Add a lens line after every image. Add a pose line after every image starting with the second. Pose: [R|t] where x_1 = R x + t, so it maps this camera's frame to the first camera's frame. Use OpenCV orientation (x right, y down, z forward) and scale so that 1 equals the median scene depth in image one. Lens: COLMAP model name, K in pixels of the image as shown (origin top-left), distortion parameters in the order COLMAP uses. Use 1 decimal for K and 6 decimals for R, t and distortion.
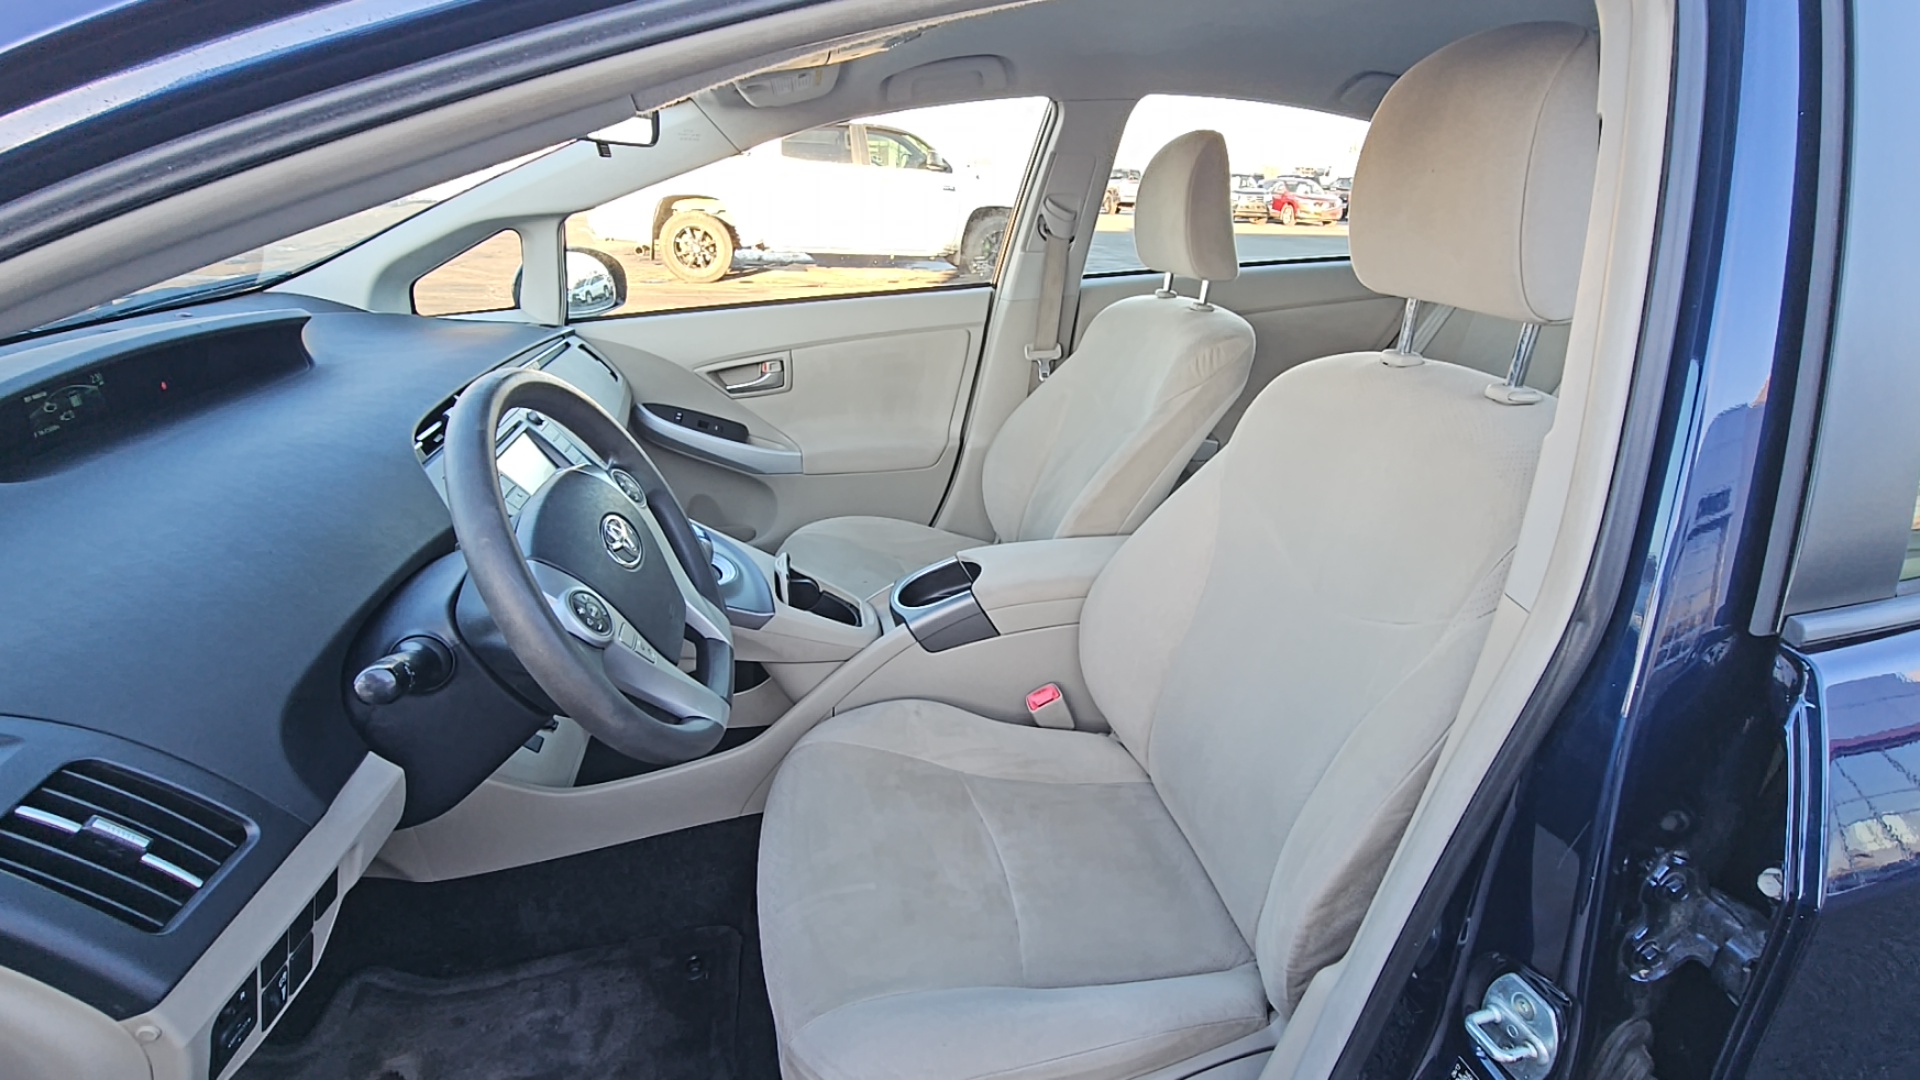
lens RADIAL K [[851.7, 0, 970.0], [0, 851.7, 543.0], [0, 0, 1]] dist [0.008620, -0.007233]
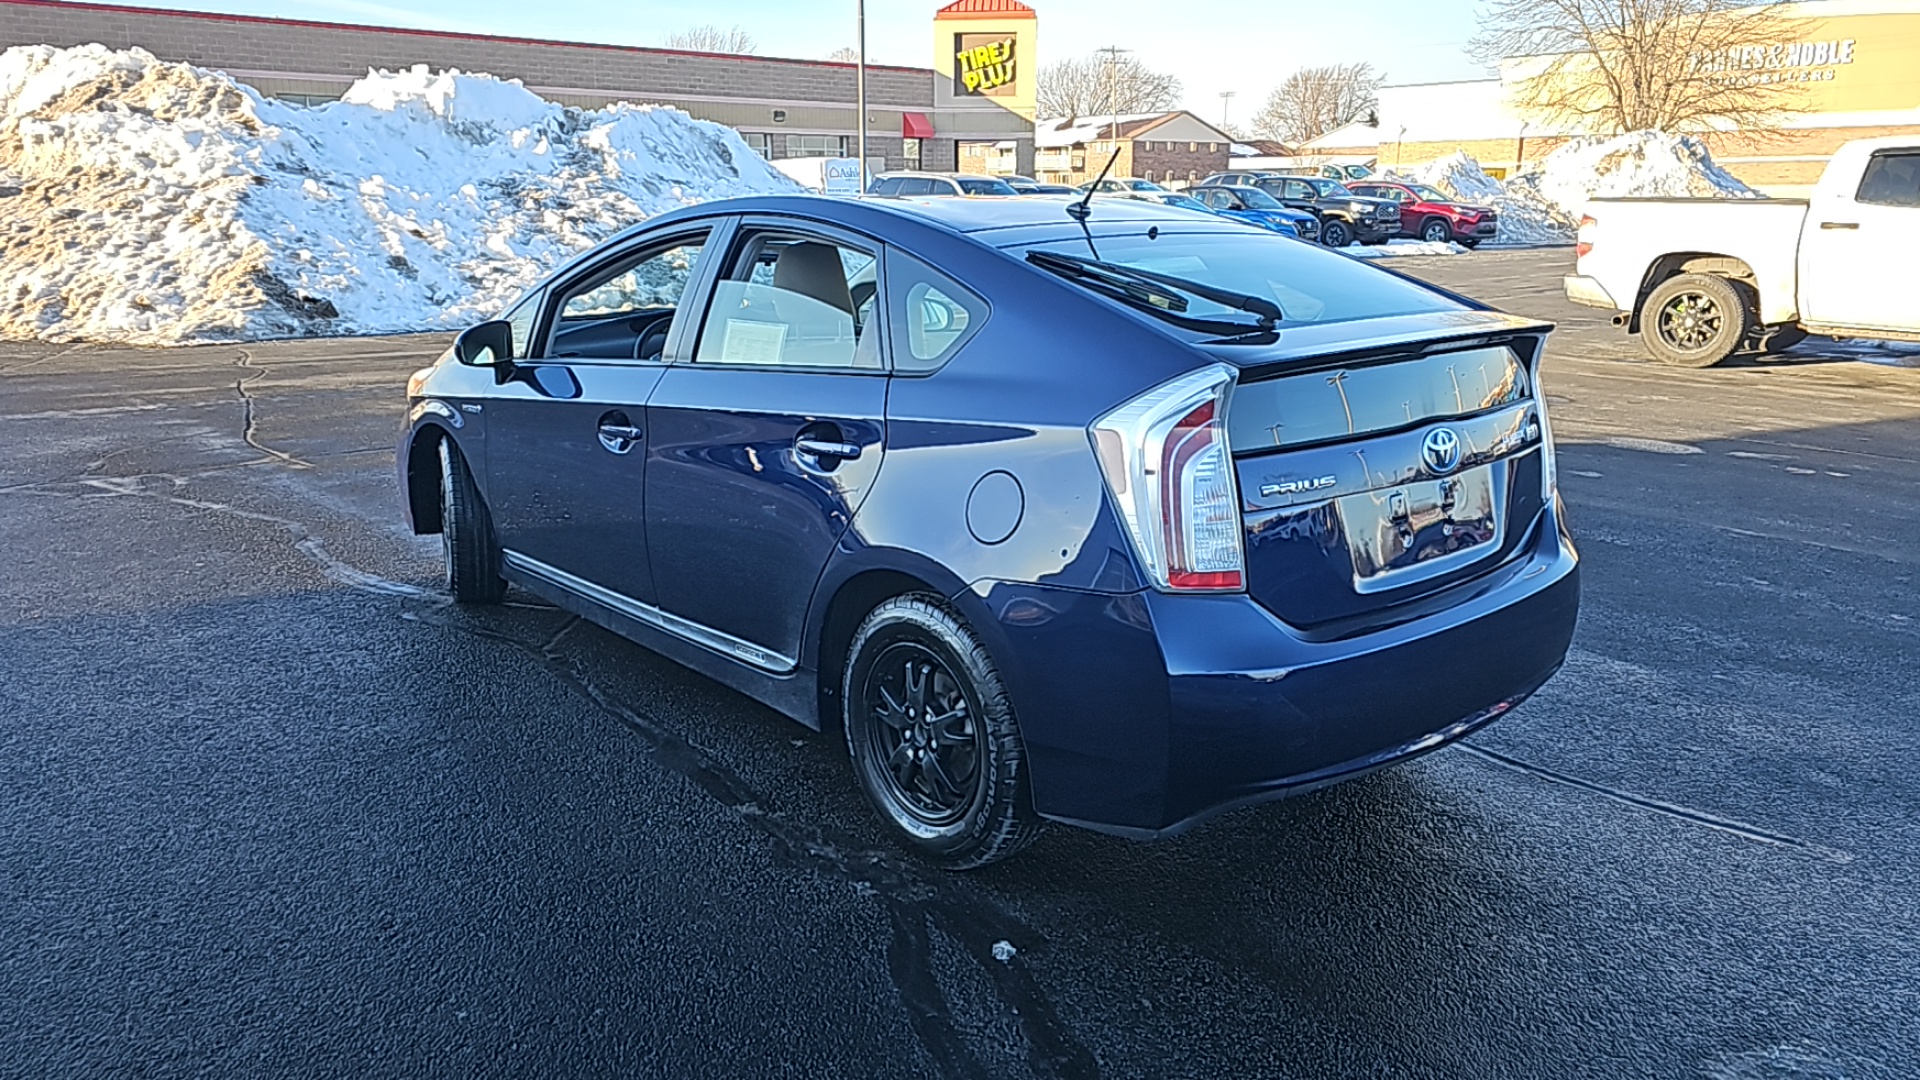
lens RADIAL K [[1365.4, 0, 967.3], [0, 1365.4, 538.5], [0, 0, 1]] dist [0.068079, -0.043541]
pose [[0.502471, 0.188369, -0.843825, 2.313231], [-0.330118, 0.943834, 0.014119, 0.096400], [0.799090, 0.271467, 0.536433, -0.455474]]
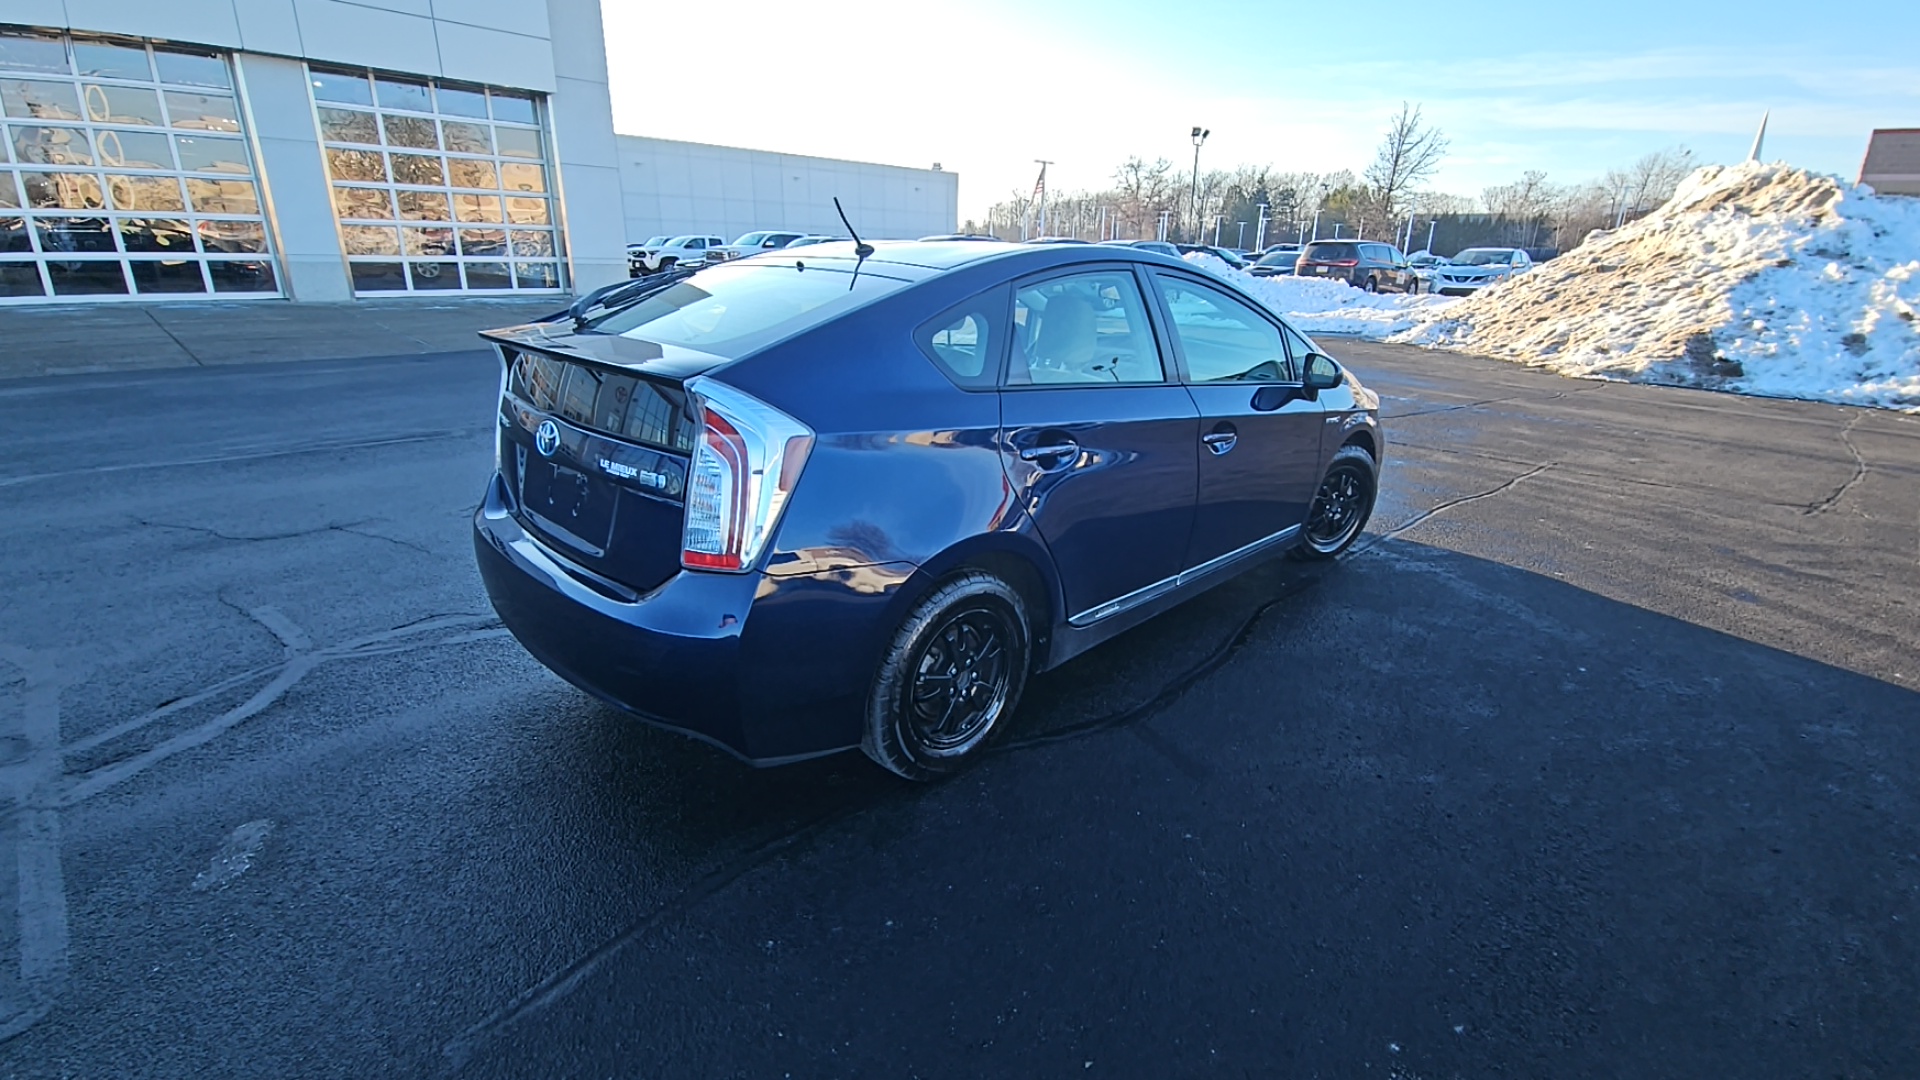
lens RADIAL K [[851.7, 0, 975.9], [0, 851.7, 559.5], [0, 0, 1]] dist [0.008620, -0.007233]
pose [[-0.817460, 0.153404, -0.555182, 1.395967], [-0.268107, 0.751751, 0.602486, -0.968682], [0.509782, 0.641356, -0.573397, 2.023921]]
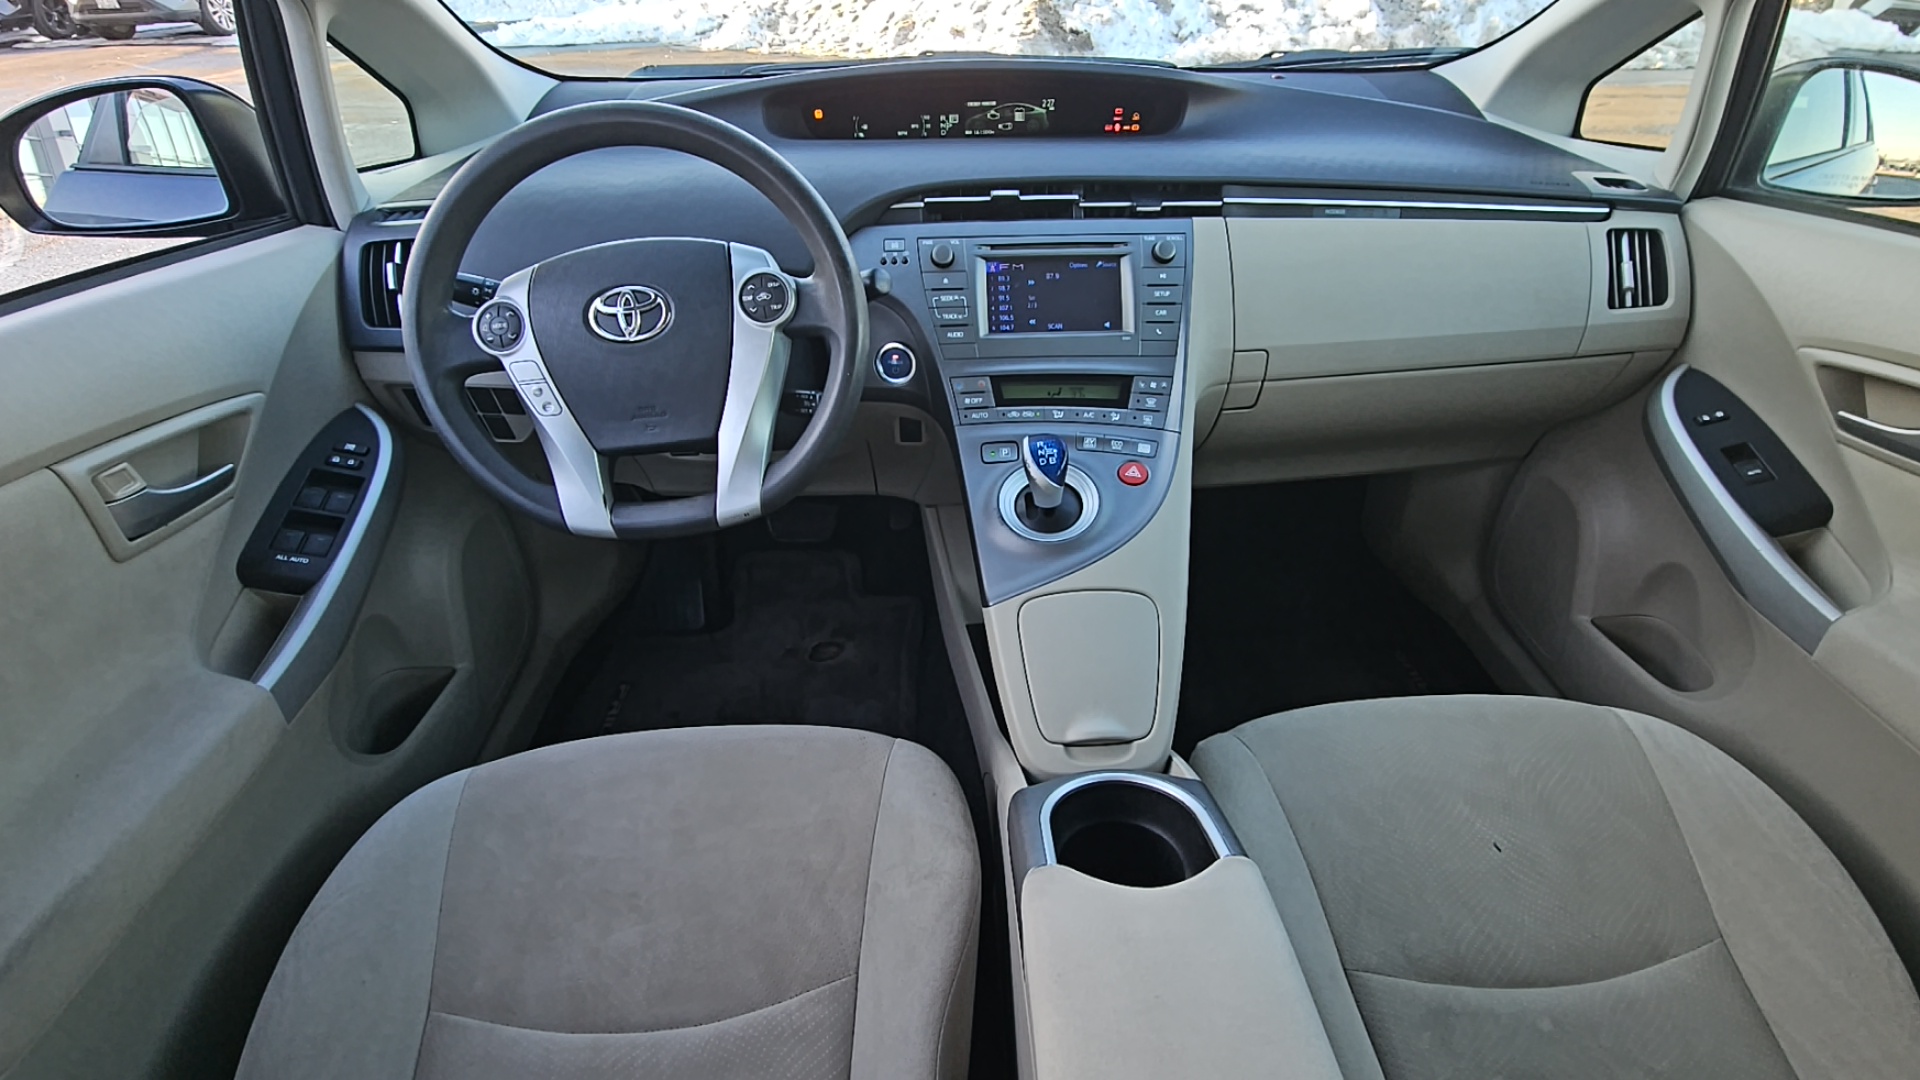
lens RADIAL K [[851.7, 0, 980.3], [0, 851.7, 549.4], [0, 0, 1]] dist [0.008620, -0.007233]
pose [[-0.137889, 0.548171, -0.824921, 0.189370], [-0.392460, 0.734462, 0.553661, -0.199498], [0.909374, 0.400092, 0.113861, 0.559723]]
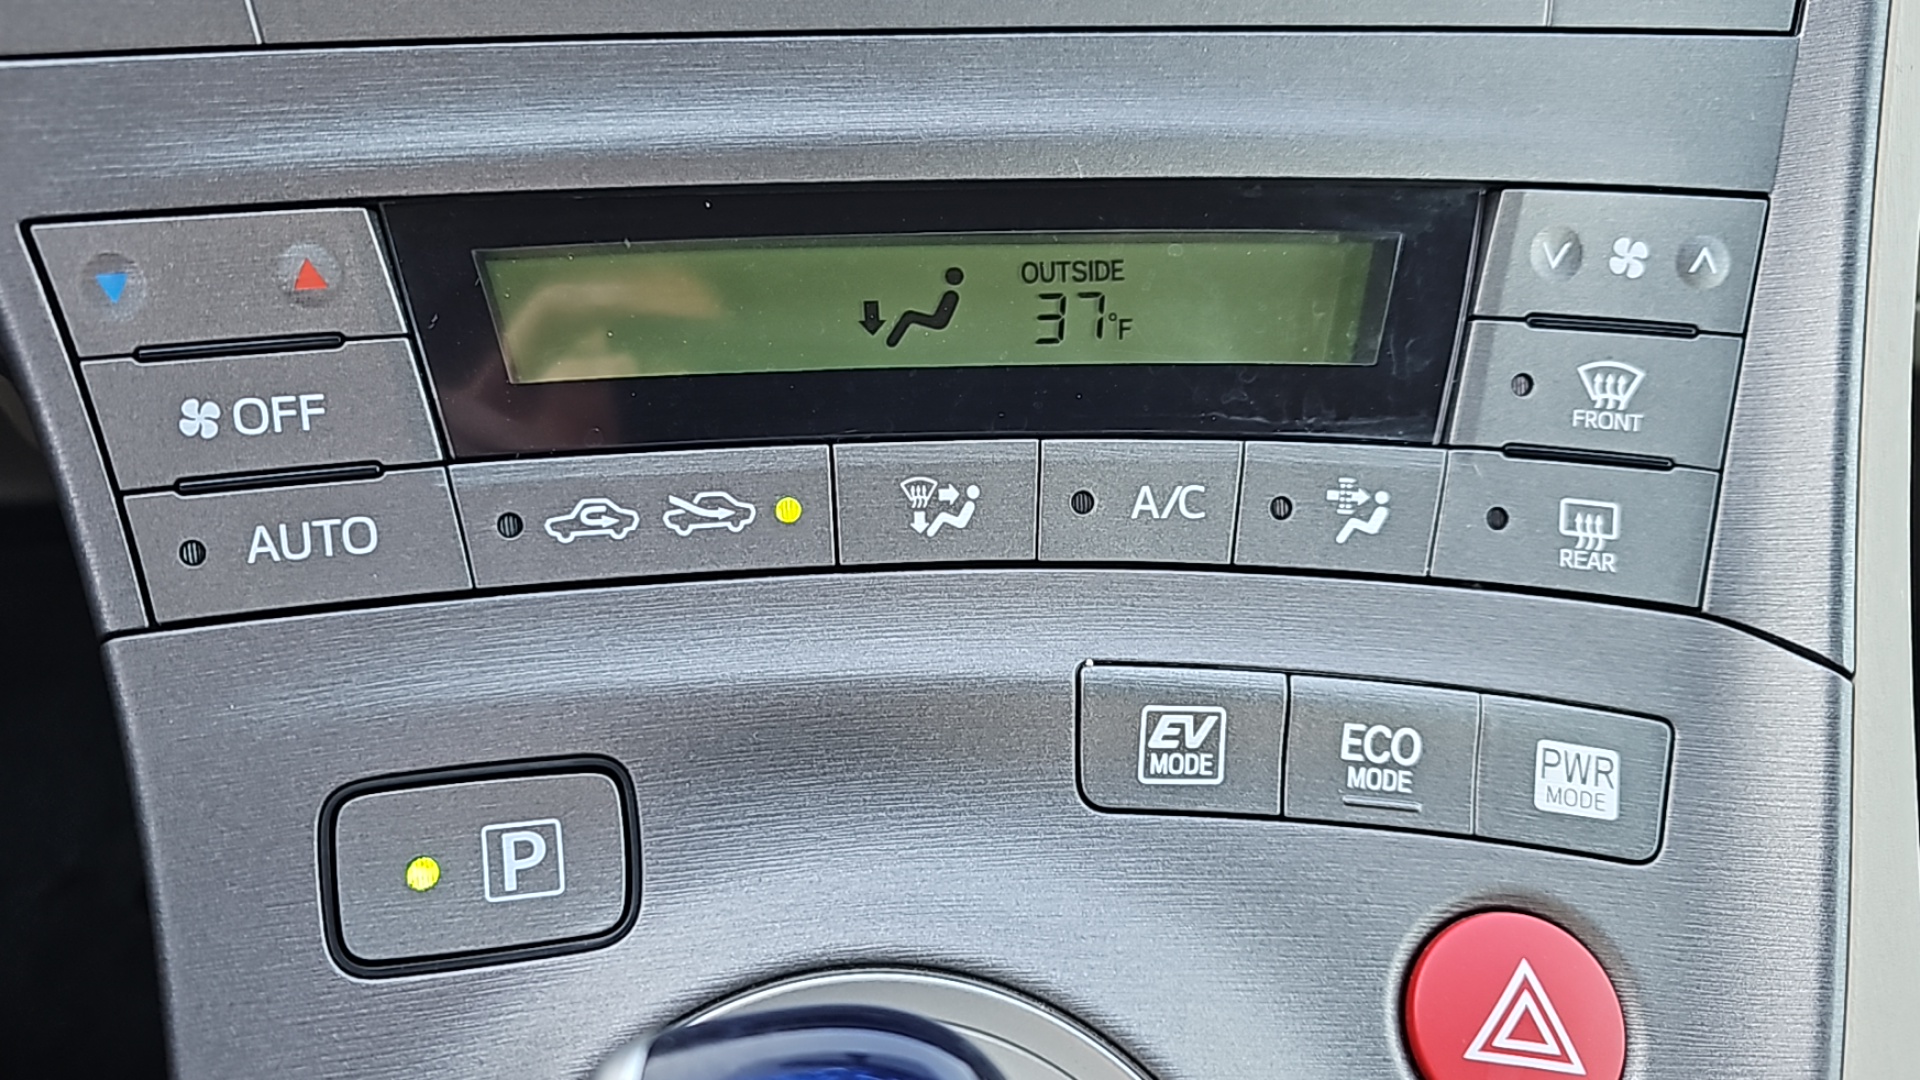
lens RADIAL K [[1365.4, 0, 979.1], [0, 1365.4, 546.9], [0, 0, 1]] dist [0.068079, -0.043541]
pose [[-0.041614, 0.740114, -0.671193, -0.184809], [-0.451451, 0.585360, 0.673458, -0.074705], [0.891325, 0.331036, 0.309766, 0.595738]]
